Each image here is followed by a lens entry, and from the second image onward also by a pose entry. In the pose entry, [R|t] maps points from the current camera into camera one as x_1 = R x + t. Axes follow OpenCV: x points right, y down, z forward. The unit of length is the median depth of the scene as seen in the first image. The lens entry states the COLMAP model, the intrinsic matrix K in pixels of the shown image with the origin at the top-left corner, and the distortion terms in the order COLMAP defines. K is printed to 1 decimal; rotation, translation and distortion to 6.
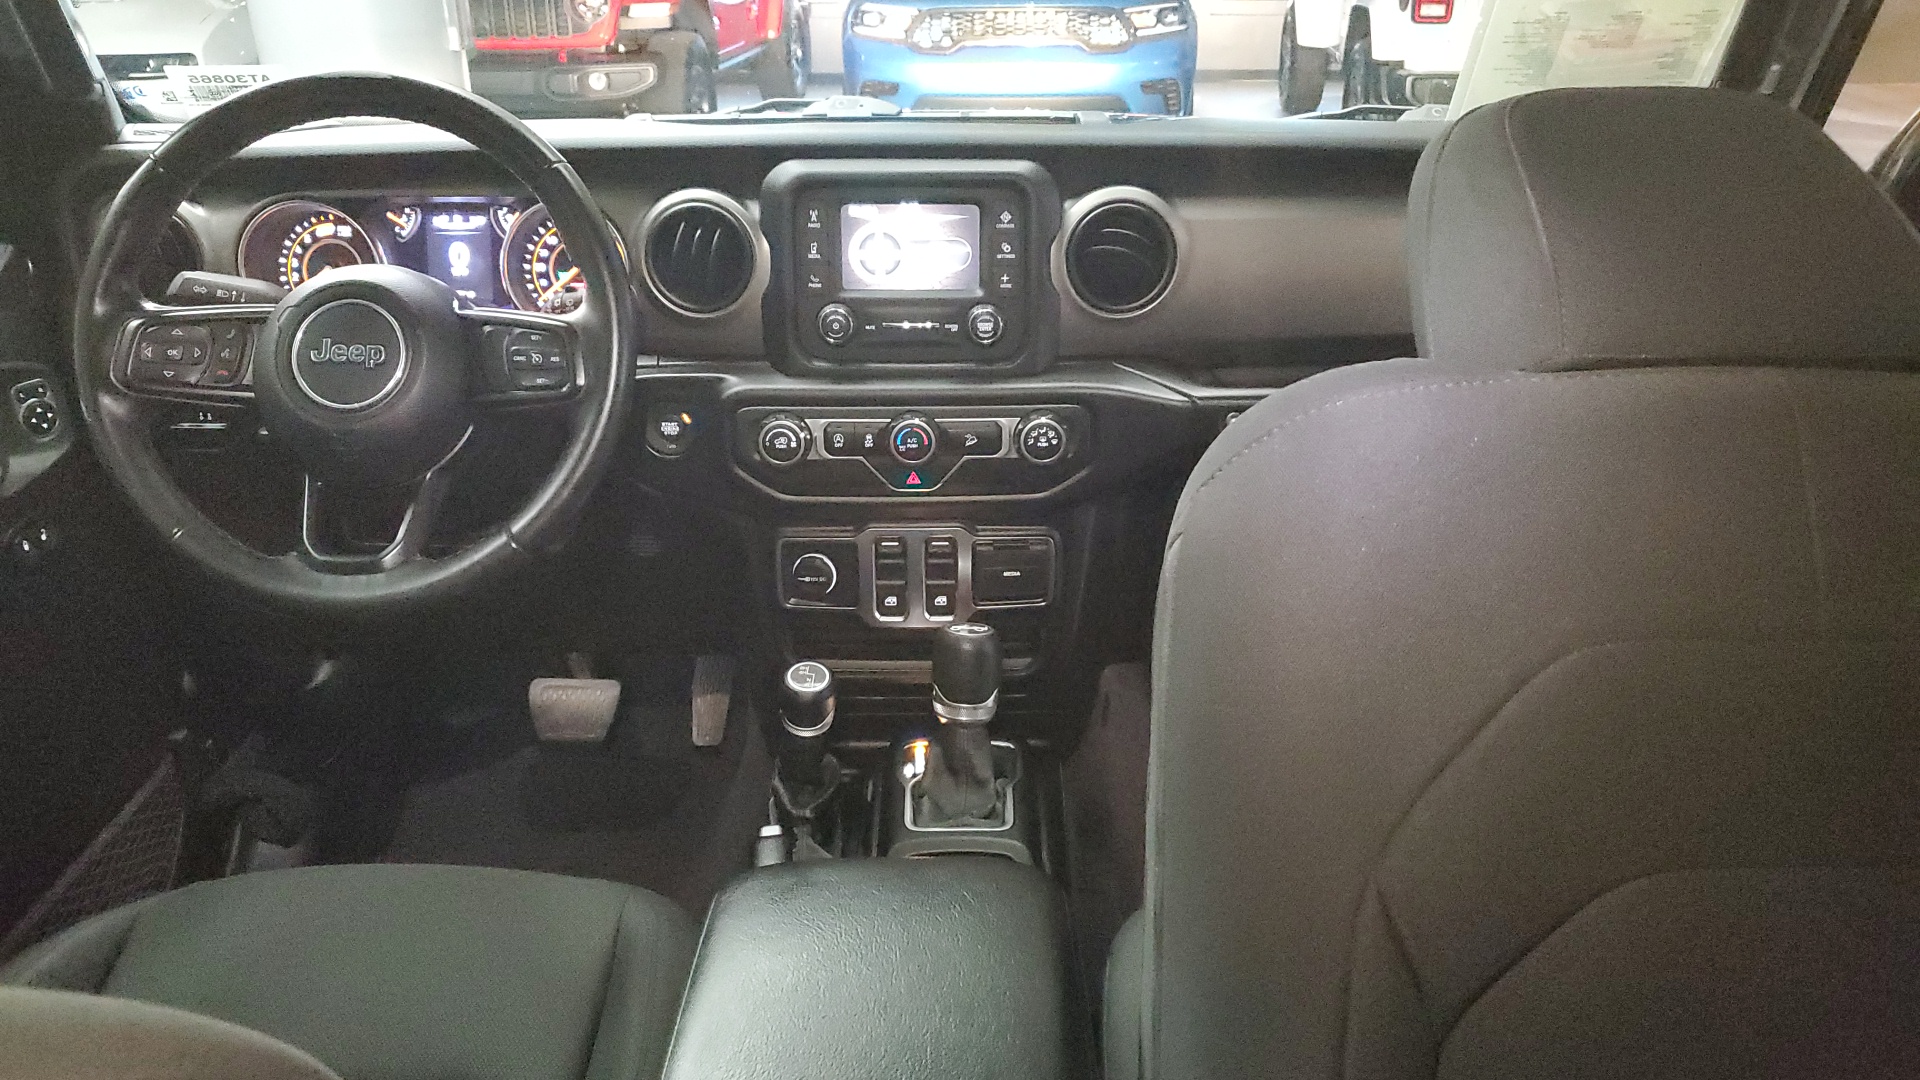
lens RADIAL K [[1424.1, 0, 948.5], [0, 1424.1, 571.5], [0, 0, 1]] dist [0.084375, -0.164697]
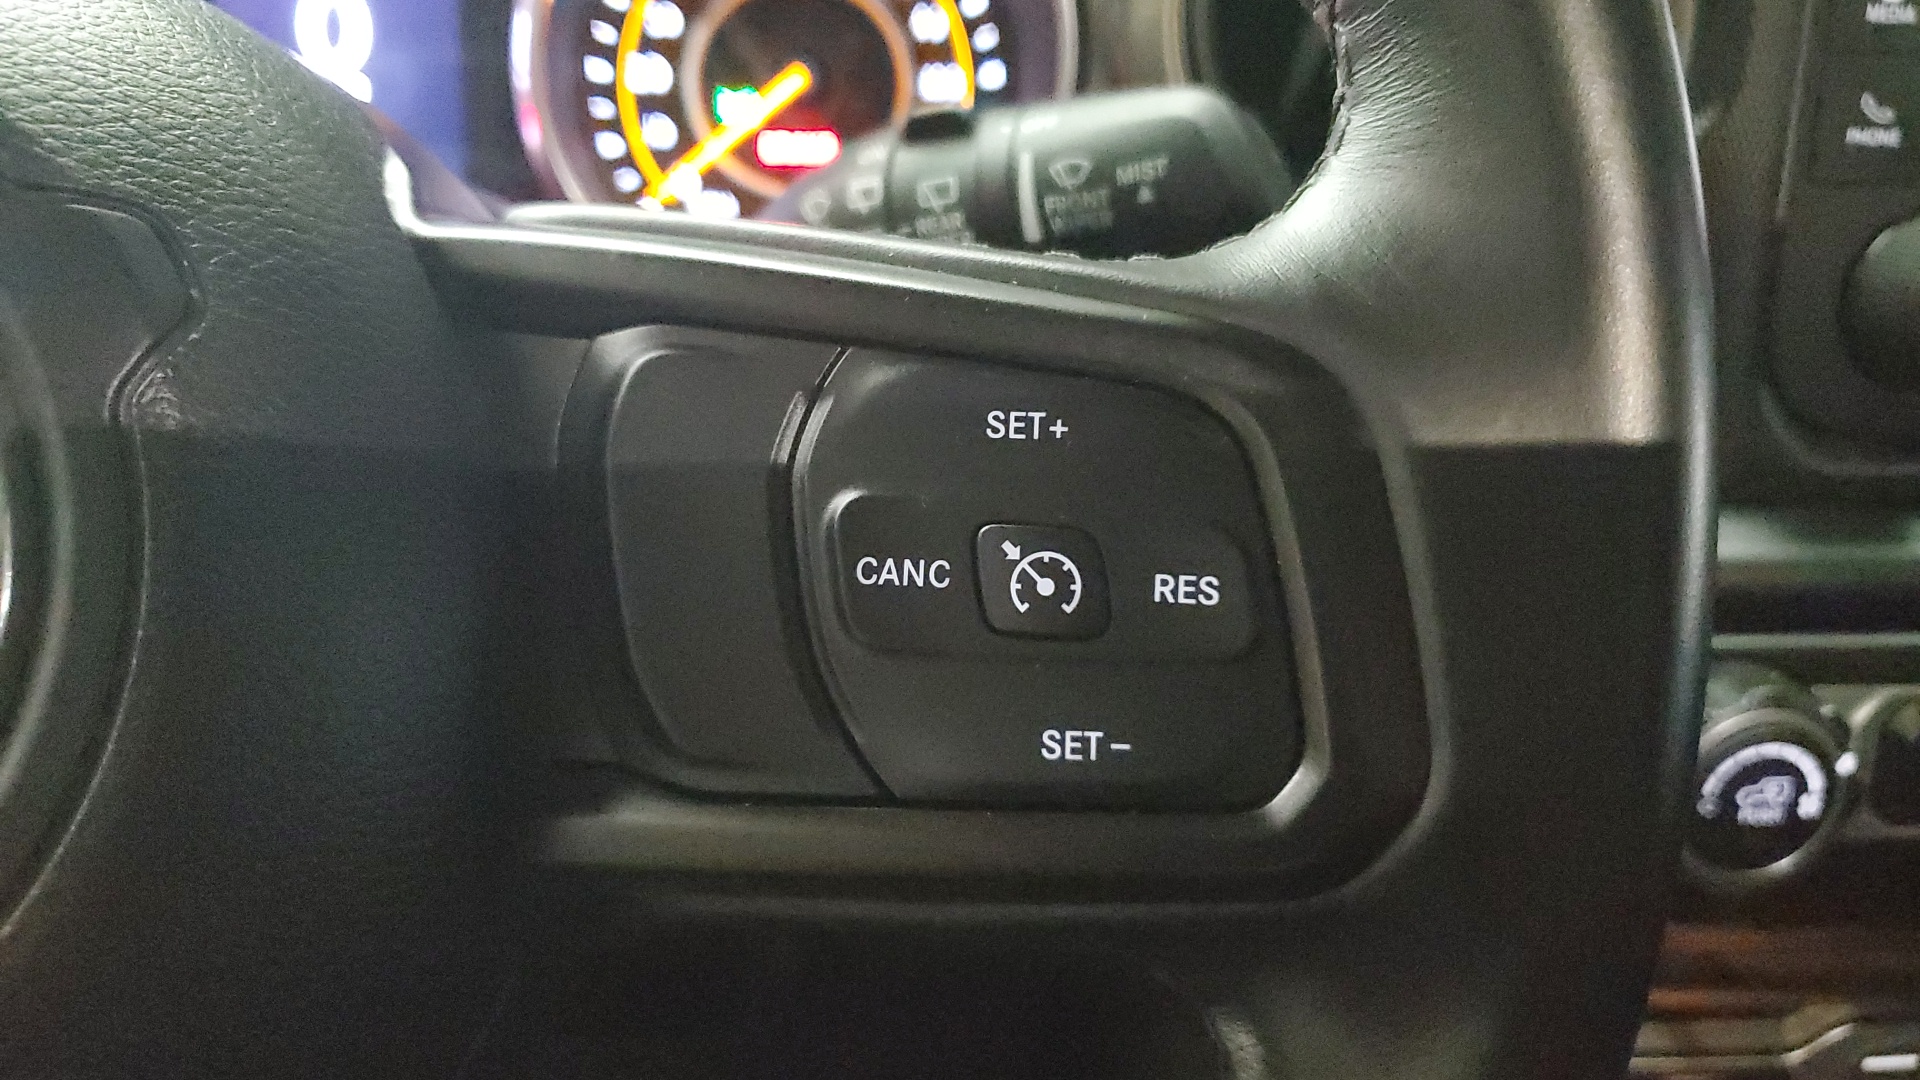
lens RADIAL K [[1552.9, 0, 960.0], [0, 1552.9, 540.0], [0, 0, 1]] dist [0.012732, 0.005338]
pose [[0.995512, -0.005126, 0.094493, -0.268032], [0.004795, 0.999982, 0.003731, -0.132243], [-0.094510, -0.003261, 0.995519, 0.741959]]
